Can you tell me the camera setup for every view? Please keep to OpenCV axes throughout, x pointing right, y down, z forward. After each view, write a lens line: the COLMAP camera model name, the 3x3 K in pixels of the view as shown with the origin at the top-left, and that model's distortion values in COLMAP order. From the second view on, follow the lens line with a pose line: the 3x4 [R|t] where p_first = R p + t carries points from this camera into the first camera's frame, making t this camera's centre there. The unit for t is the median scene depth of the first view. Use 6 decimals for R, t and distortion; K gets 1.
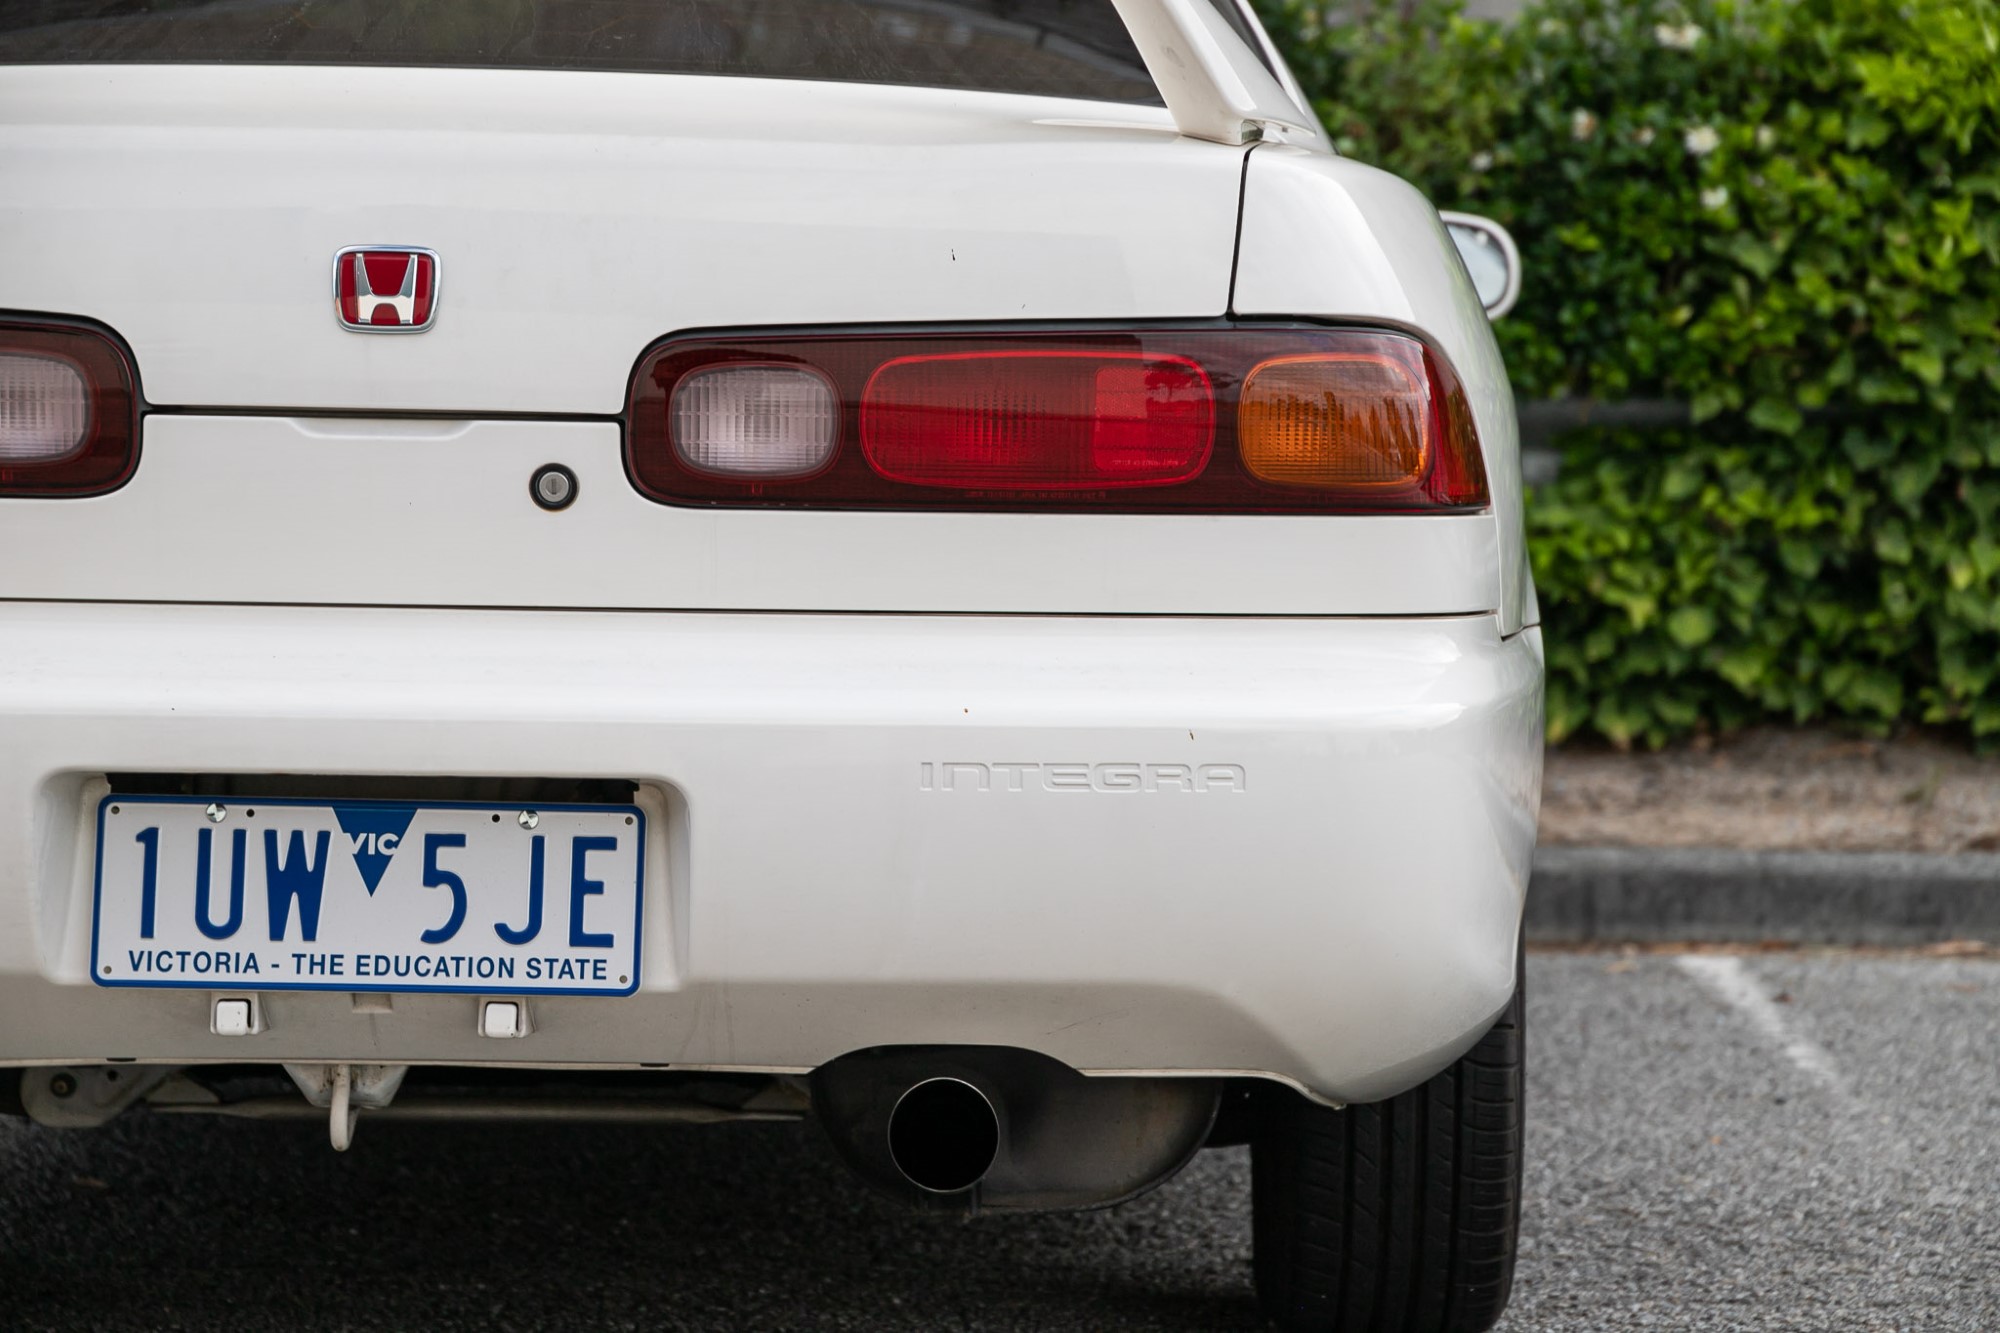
lens RADIAL K [[5718.3, 0, 993.0], [0, 5718.3, 701.1], [0, 0, 1]] dist [0.357656, -0.233043]
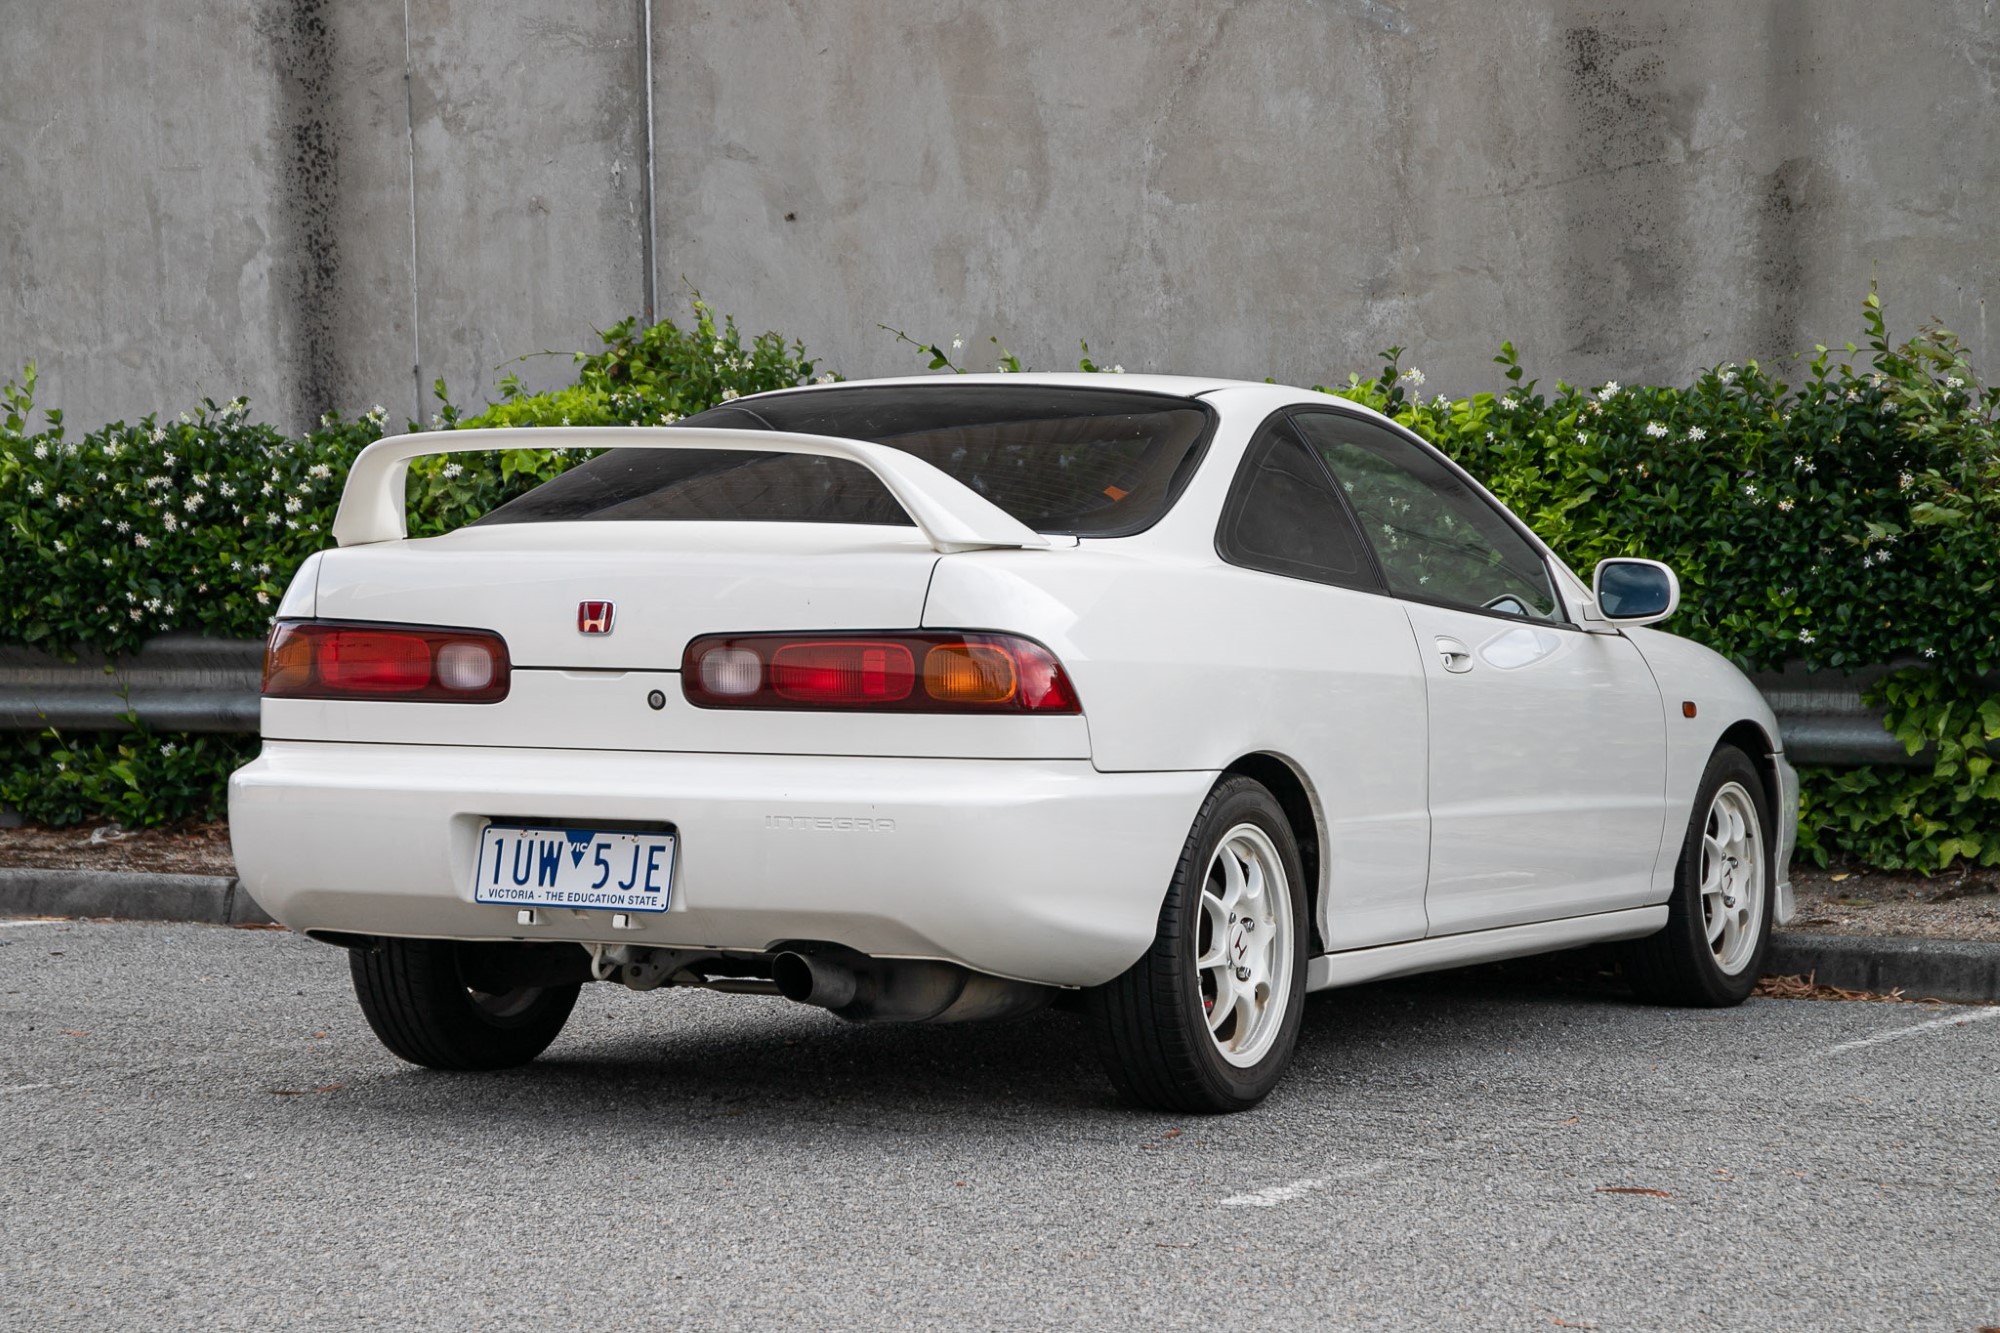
lens RADIAL K [[5030.8, 0, 1008.7], [0, 5030.8, 713.1], [0, 0, 1]] dist [0.259037, 0.143420]
pose [[0.898396, 0.005779, -0.439149, 0.946984], [-0.024069, 0.999059, -0.036091, 0.039172], [0.438527, 0.042994, 0.897689, -0.791240]]
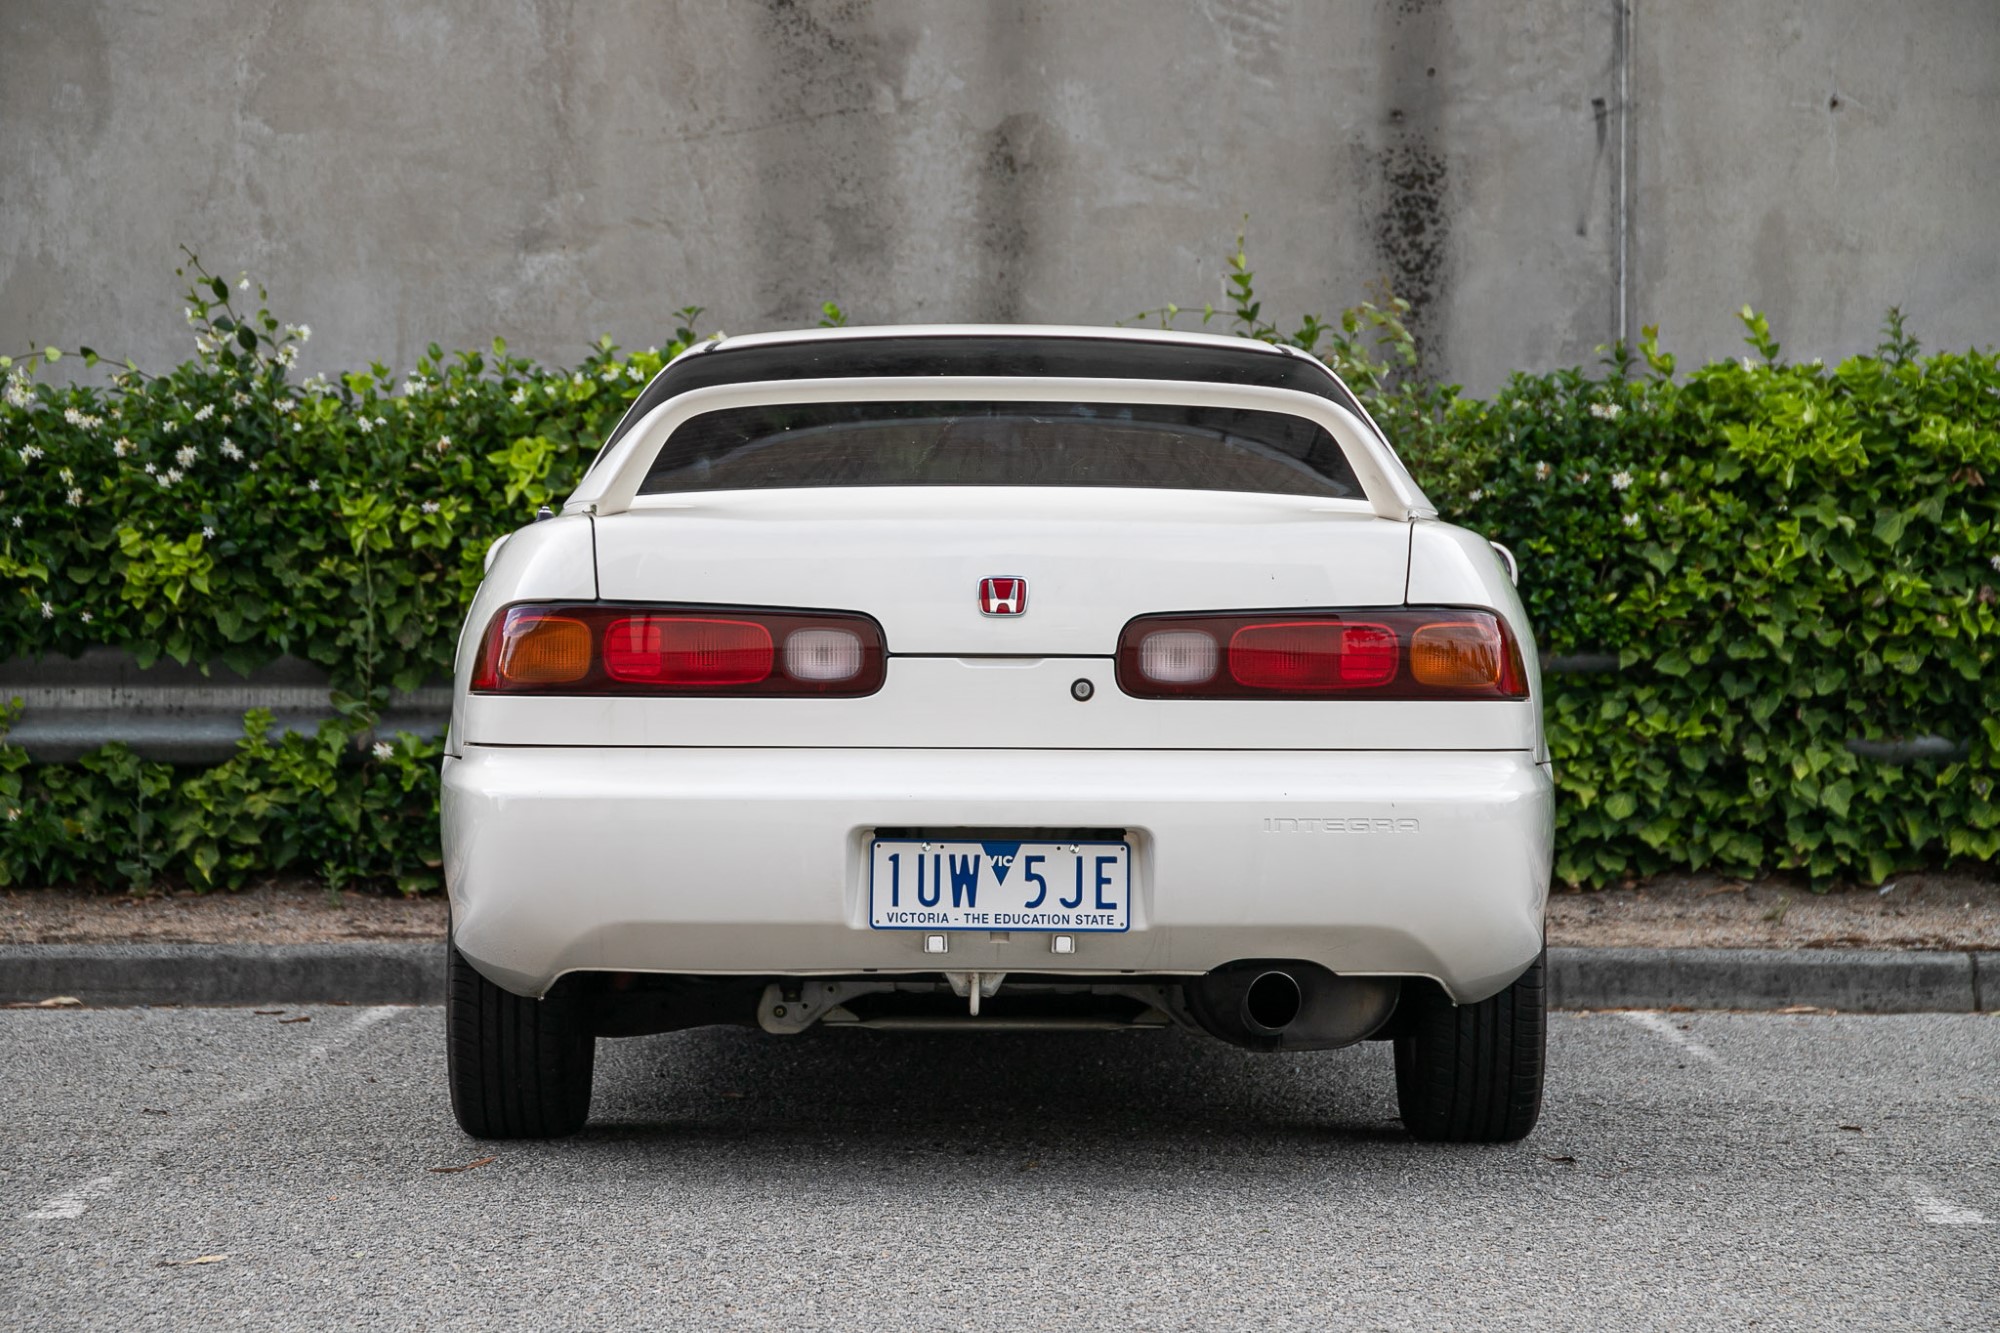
lens RADIAL K [[5718.3, 0, 993.0], [0, 5718.3, 701.1], [0, 0, 1]] dist [0.357656, -0.233043]
pose [[0.999851, -0.008013, 0.015276, -0.137061], [0.008736, 0.998815, -0.047871, 0.064019], [-0.014874, 0.047997, 0.998737, -1.042987]]
